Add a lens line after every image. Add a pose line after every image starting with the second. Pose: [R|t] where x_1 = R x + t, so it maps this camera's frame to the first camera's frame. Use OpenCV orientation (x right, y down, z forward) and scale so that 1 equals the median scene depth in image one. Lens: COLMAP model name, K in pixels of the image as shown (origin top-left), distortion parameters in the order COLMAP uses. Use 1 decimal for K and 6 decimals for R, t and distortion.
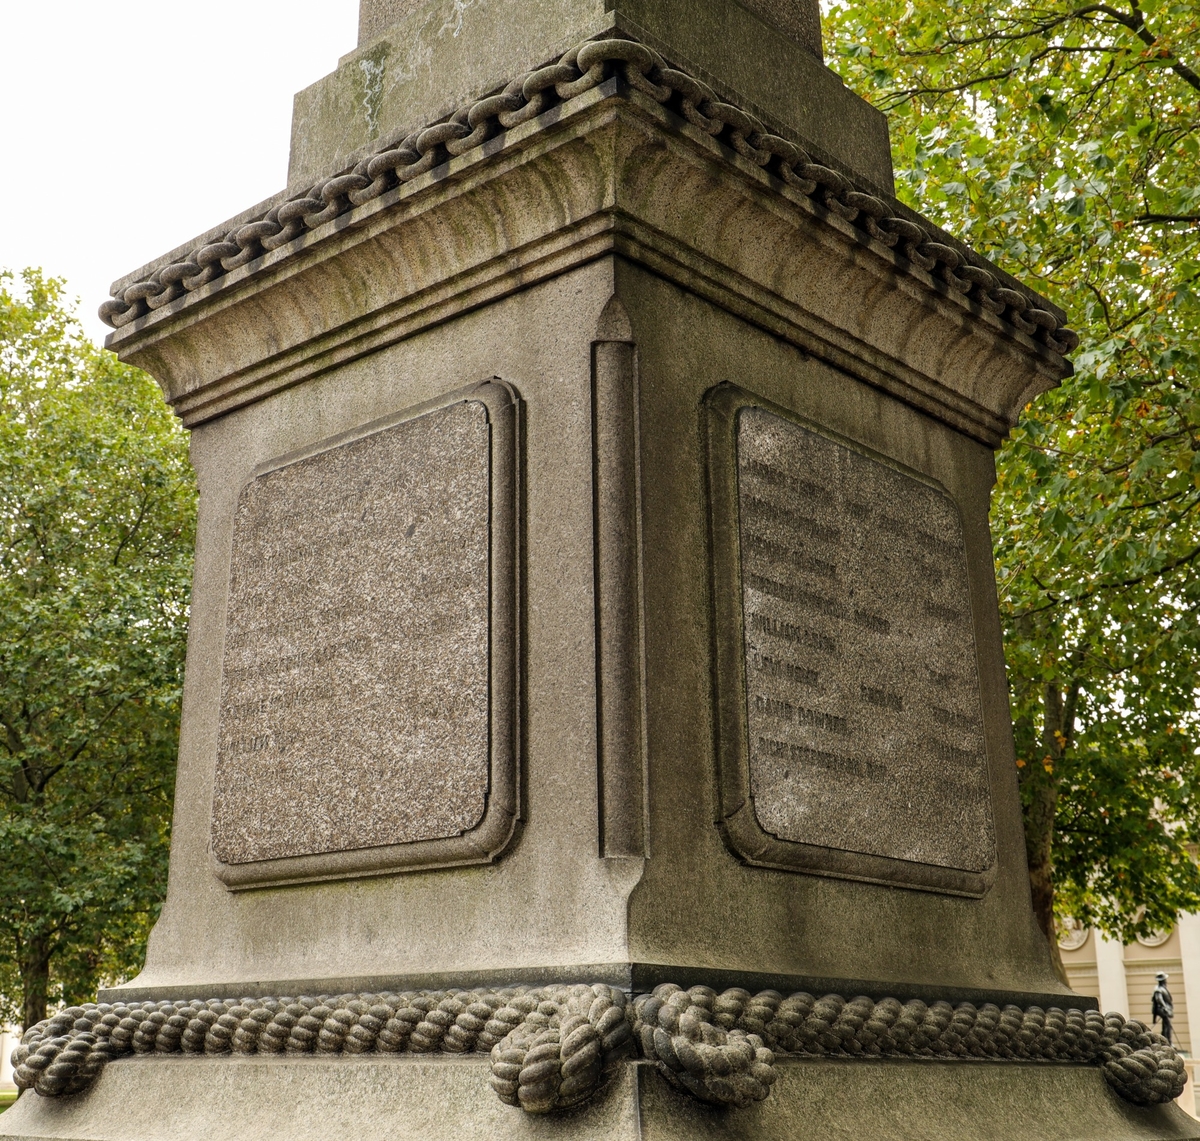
lens RADIAL K [[1637.7, 0, 597.1], [0, 1637.7, 572.0], [0, 0, 1]] dist [0.004657, 0.000000]
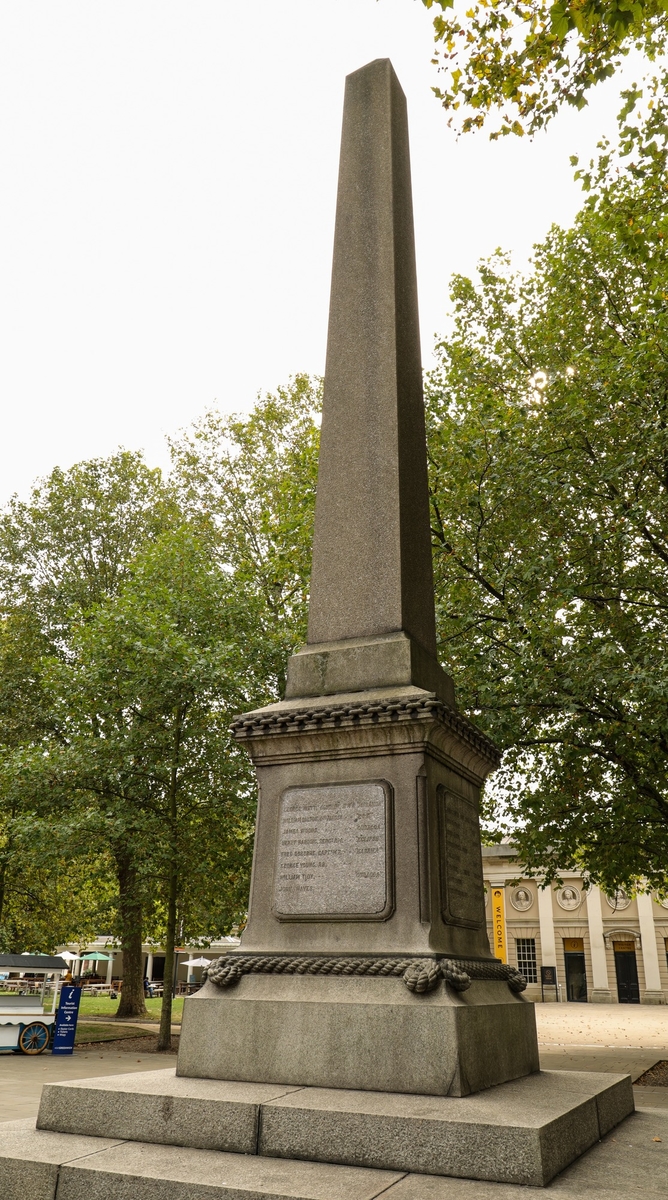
lens RADIAL K [[858.2, 0, 336.9], [0, 858.2, 596.0], [0, 0, 1]] dist [-0.000357, -0.000317]
pose [[0.953594, 0.134488, 0.269392, -0.747726], [-0.101375, 0.985874, -0.133326, -0.262202], [-0.283517, 0.099829, 0.953757, -0.839268]]
